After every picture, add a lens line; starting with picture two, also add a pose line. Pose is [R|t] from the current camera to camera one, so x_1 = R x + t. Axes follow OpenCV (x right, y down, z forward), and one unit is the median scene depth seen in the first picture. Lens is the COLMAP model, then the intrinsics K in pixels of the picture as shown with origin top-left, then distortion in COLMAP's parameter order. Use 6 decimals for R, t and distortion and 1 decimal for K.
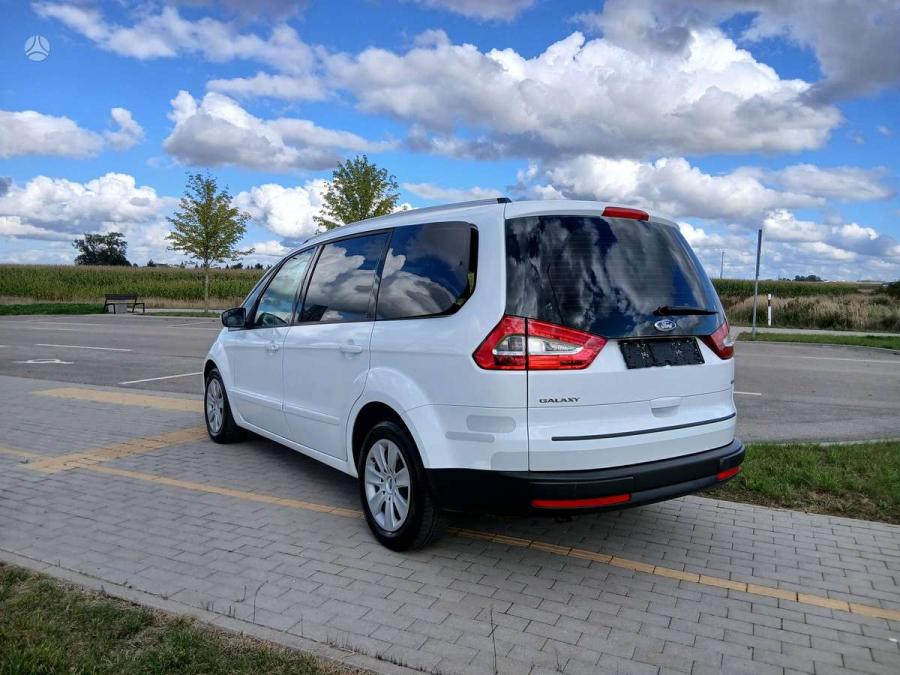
lens RADIAL K [[678.2, 0, 450.0], [0, 678.2, 337.5], [0, 0, 1]] dist [0.093749, -0.157500]
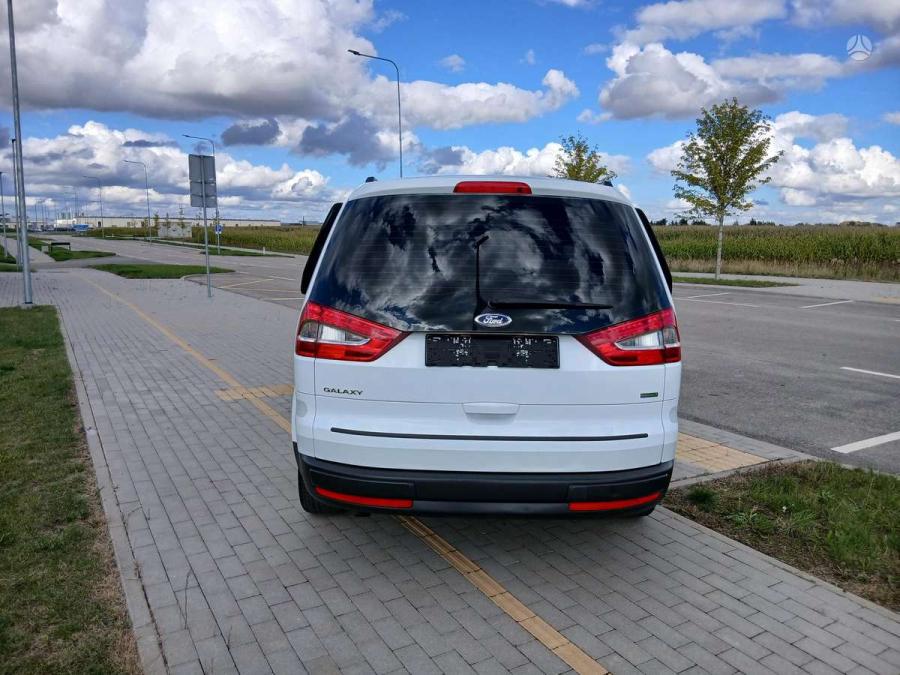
lens RADIAL K [[678.2, 0, 450.0], [0, 678.2, 337.5], [0, 0, 1]] dist [0.093749, -0.157500]
pose [[0.824936, 0.074282, -0.560323, 0.669975], [-0.038084, 0.996379, 0.076020, -0.052275], [0.563941, -0.041372, 0.824778, 0.233284]]
